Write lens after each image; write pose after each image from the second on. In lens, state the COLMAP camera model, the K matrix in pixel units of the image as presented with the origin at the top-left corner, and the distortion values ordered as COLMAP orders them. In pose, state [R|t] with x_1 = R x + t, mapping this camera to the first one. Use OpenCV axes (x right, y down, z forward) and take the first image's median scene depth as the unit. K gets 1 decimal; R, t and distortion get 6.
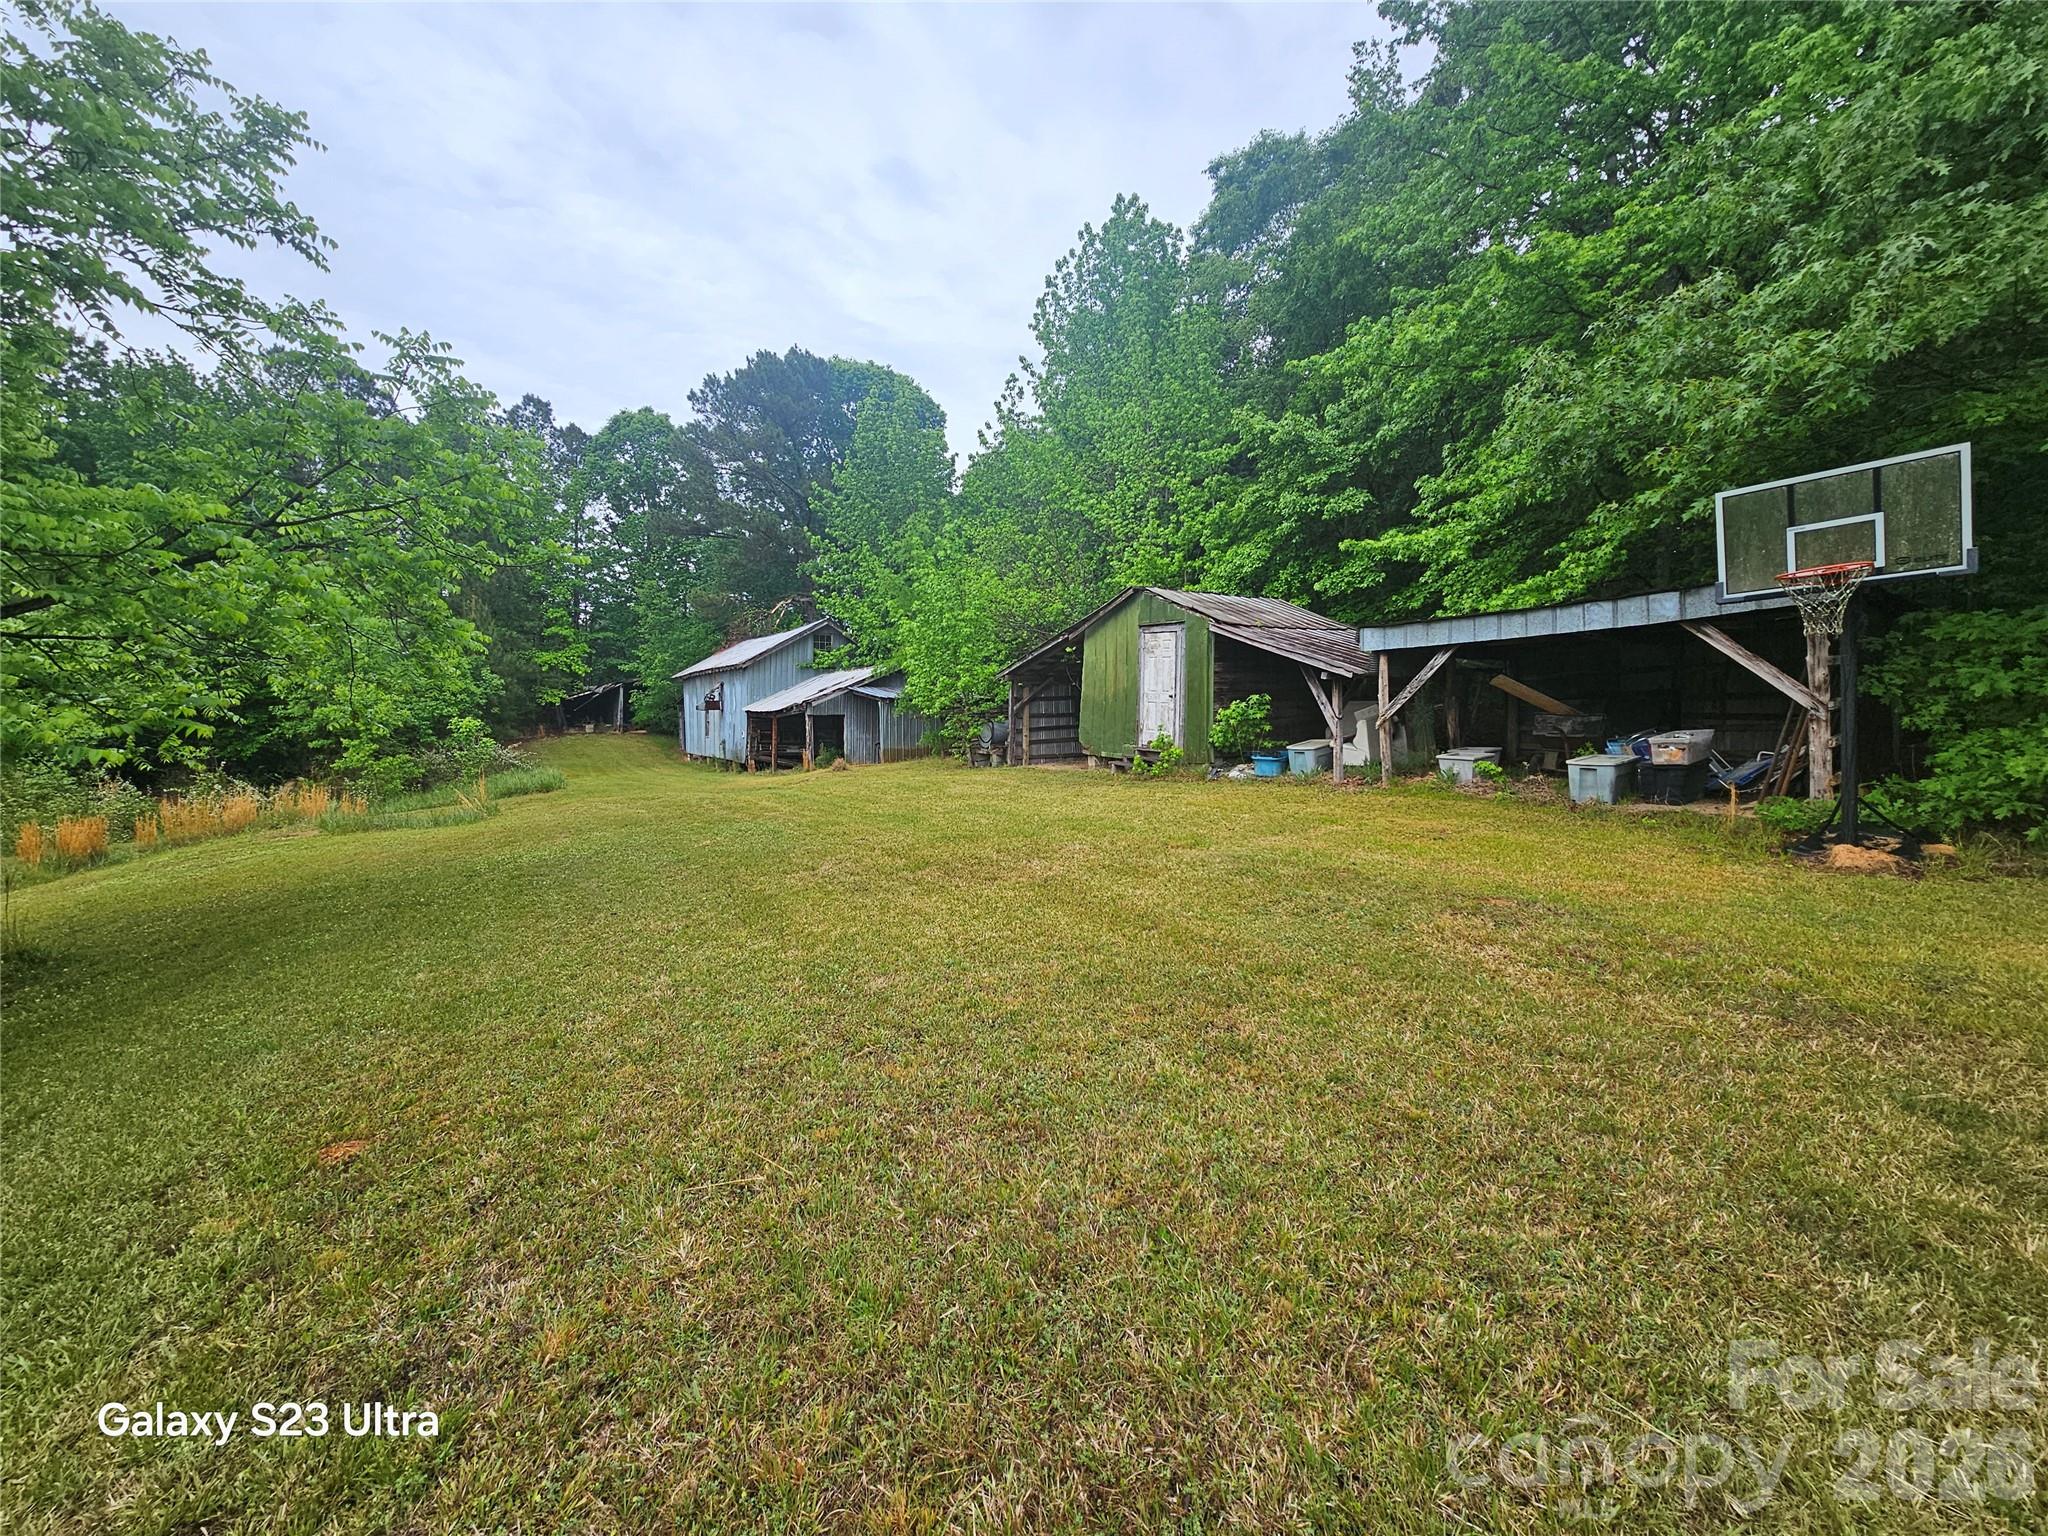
lens RADIAL K [[829.7, 0, 1020.5], [0, 829.7, 771.5], [0, 0, 1]] dist [-0.001736, 0.000384]
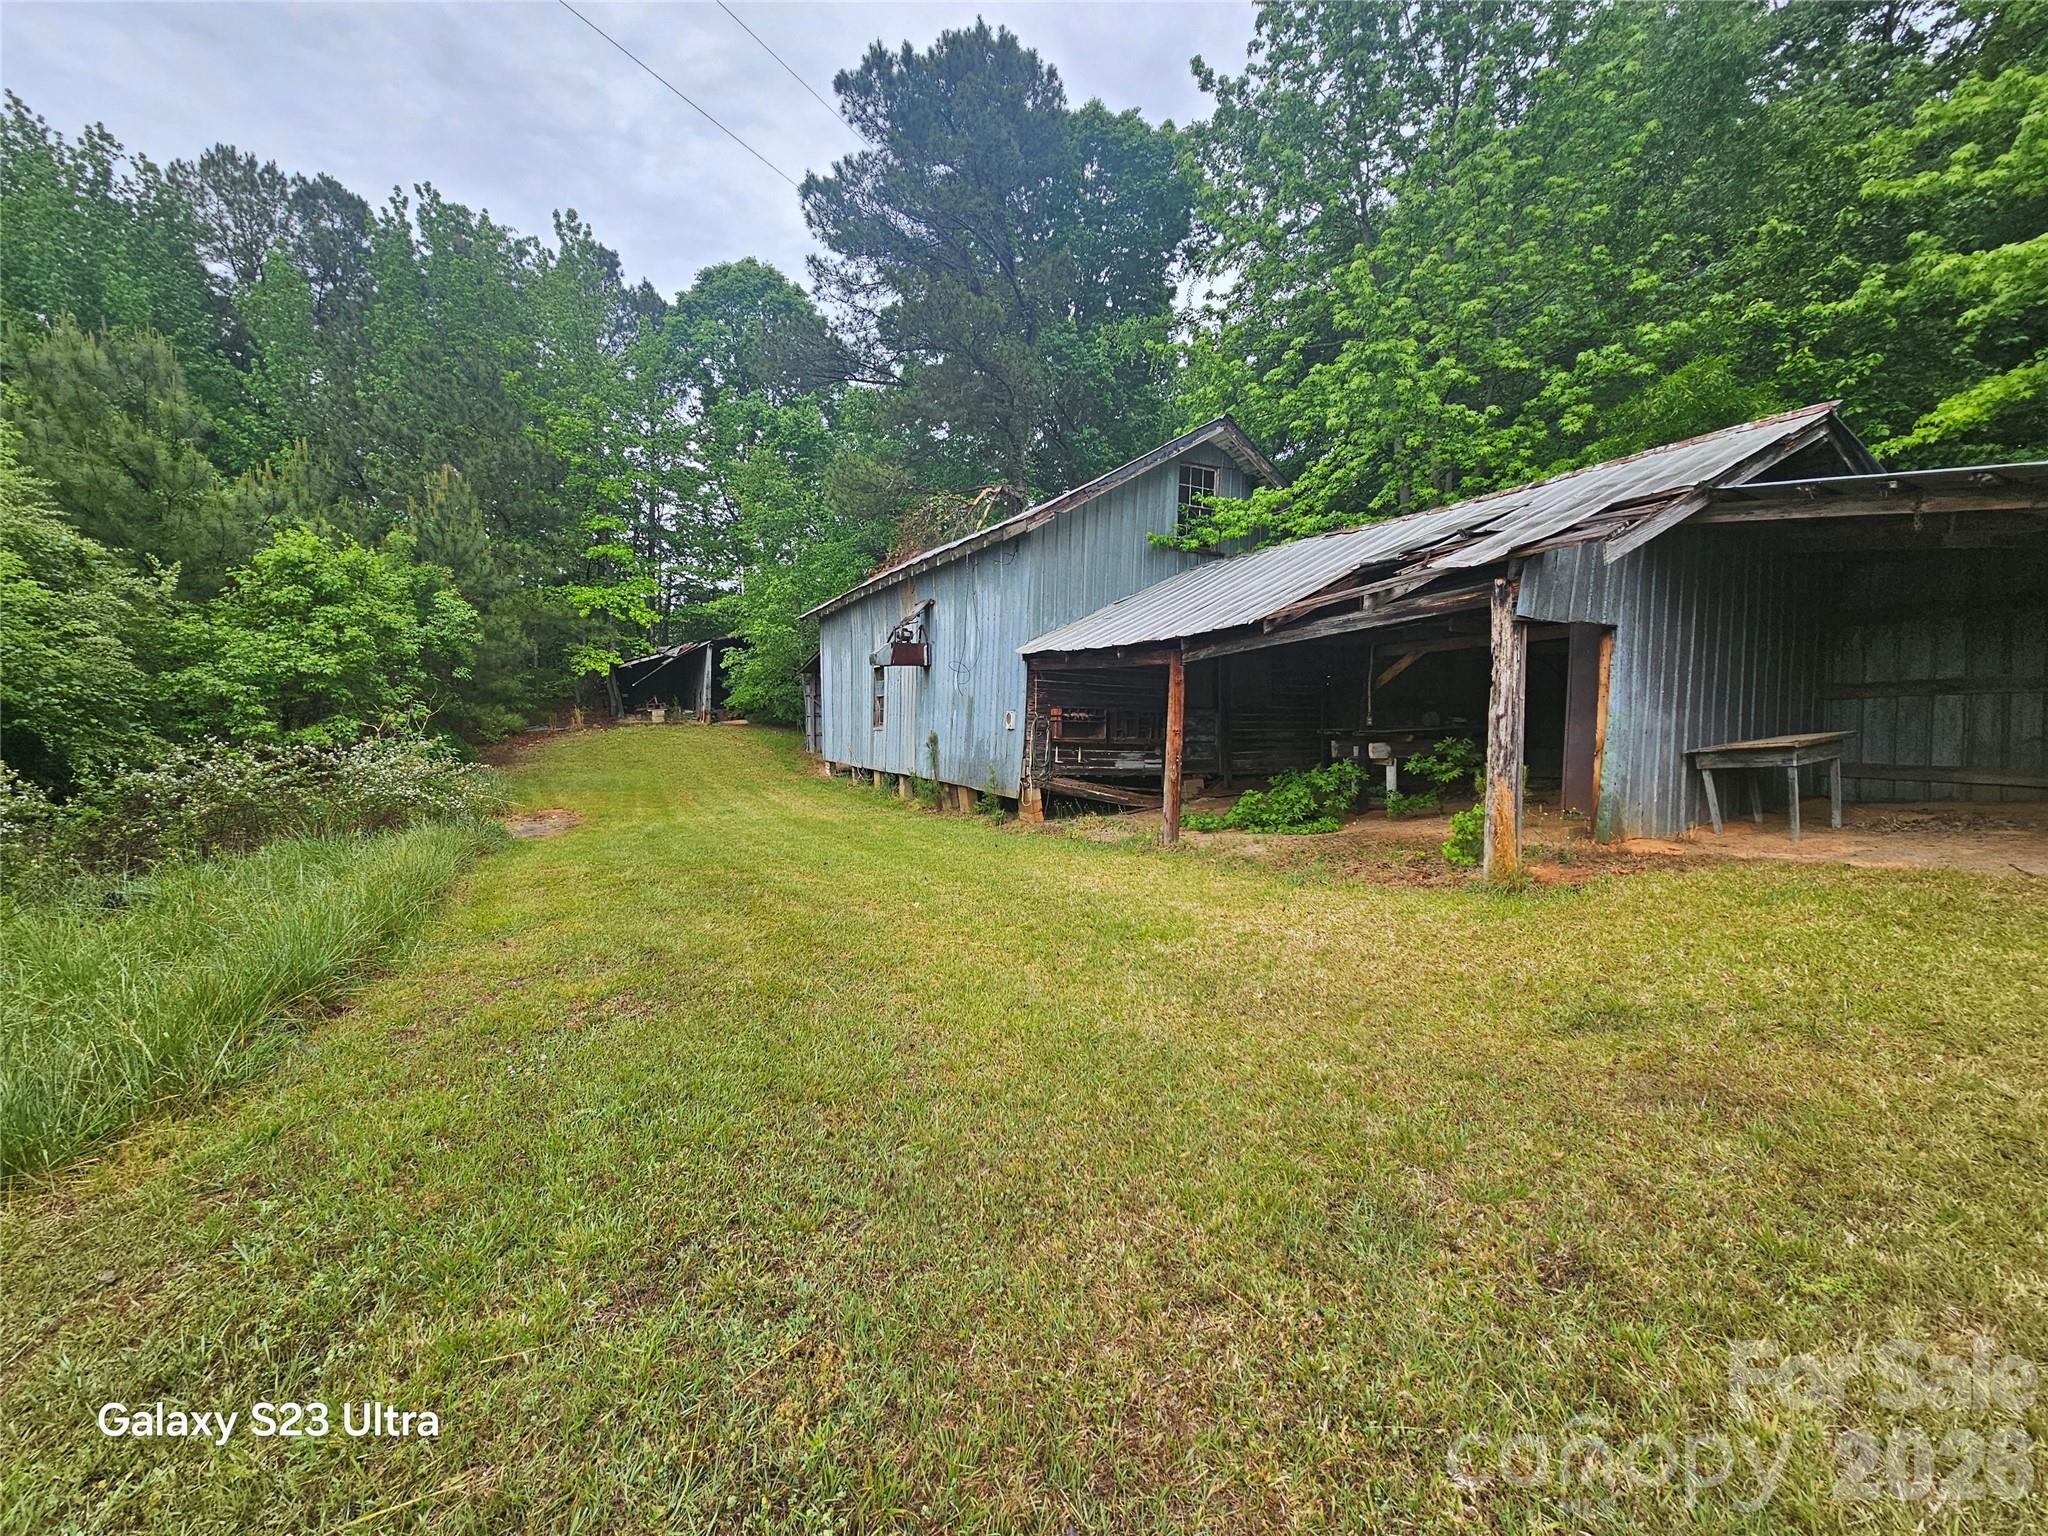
lens RADIAL K [[861.3, 0, 1027.0], [0, 861.3, 774.4], [0, 0, 1]] dist [-0.001151, -0.000246]
pose [[0.995023, 0.011435, -0.098987, -0.248922], [-0.011239, 0.999934, 0.002543, -0.018359], [0.099010, -0.001417, 0.995085, 0.529667]]
